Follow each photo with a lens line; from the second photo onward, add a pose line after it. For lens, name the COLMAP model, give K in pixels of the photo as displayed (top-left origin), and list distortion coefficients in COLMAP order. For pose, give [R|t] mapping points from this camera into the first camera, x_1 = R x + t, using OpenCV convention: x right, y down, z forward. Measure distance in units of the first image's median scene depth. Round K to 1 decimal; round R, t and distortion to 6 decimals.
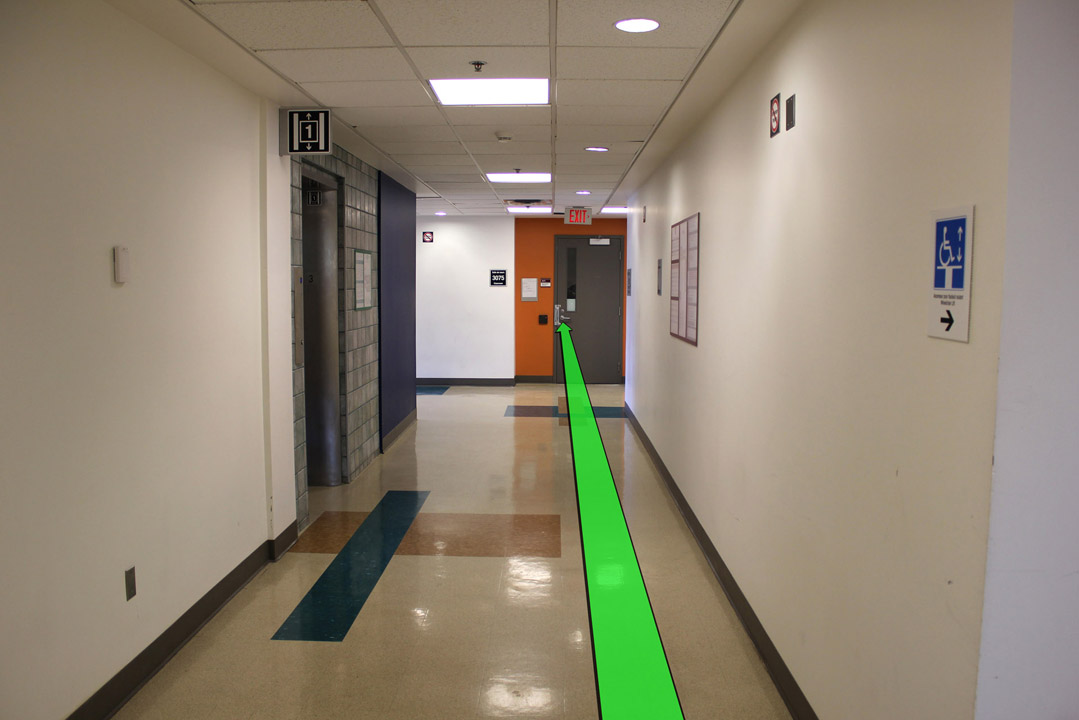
lens RADIAL K [[880.4, 0, 530.5], [0, 880.4, 283.3], [0, 0, 1]] dist [0.040428, -0.000882]
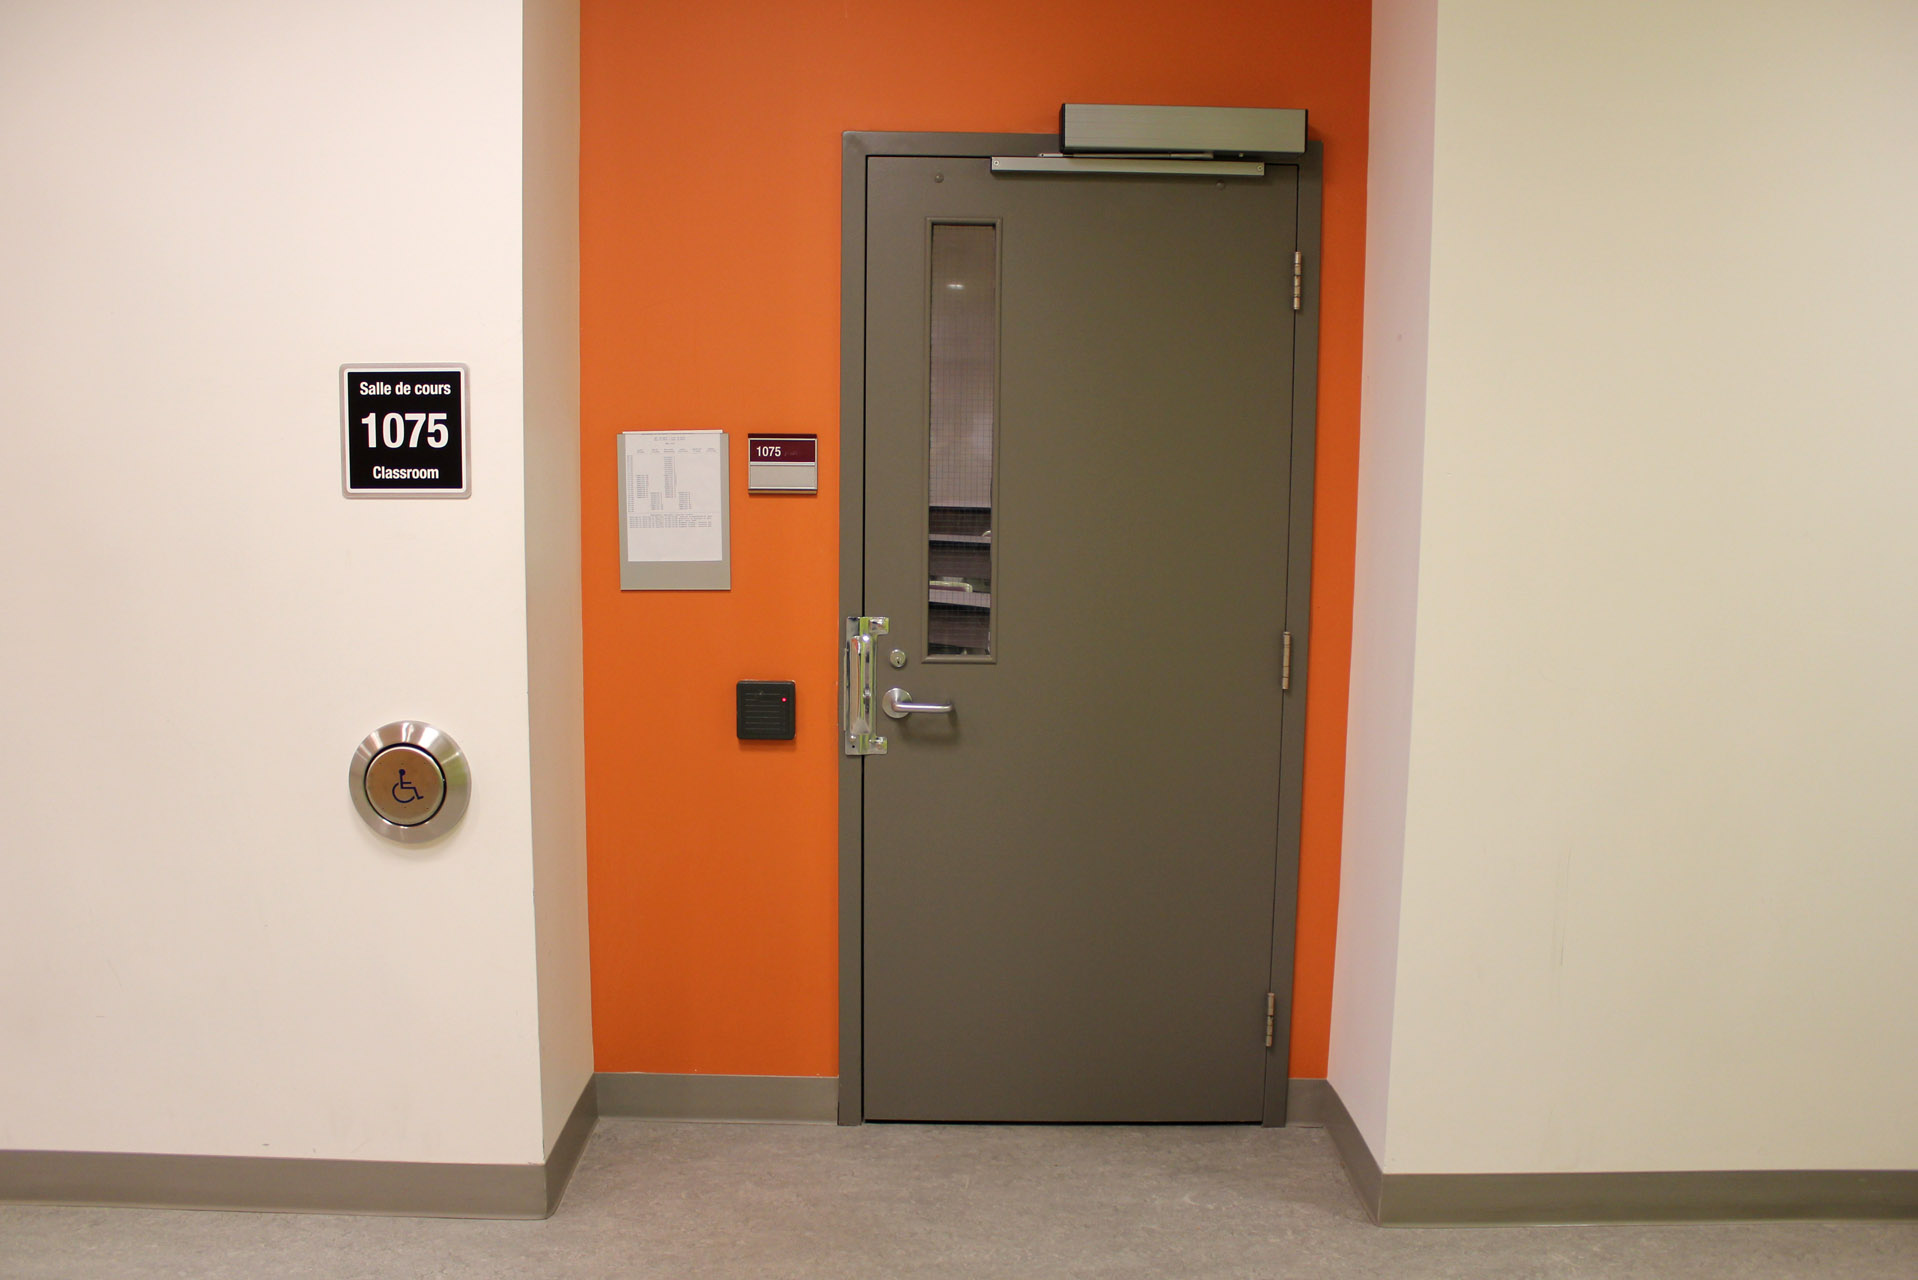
lens RADIAL K [[1579.8, 0, 959.0], [0, 1579.8, 640.0], [0, 0, 1]] dist [-0.014135, -0.004131]
pose [[0.999136, -0.000858, 0.041563, 0.046066], [-0.003951, 0.993302, 0.115481, -0.003052], [-0.041383, -0.115546, 0.992440, 0.959244]]
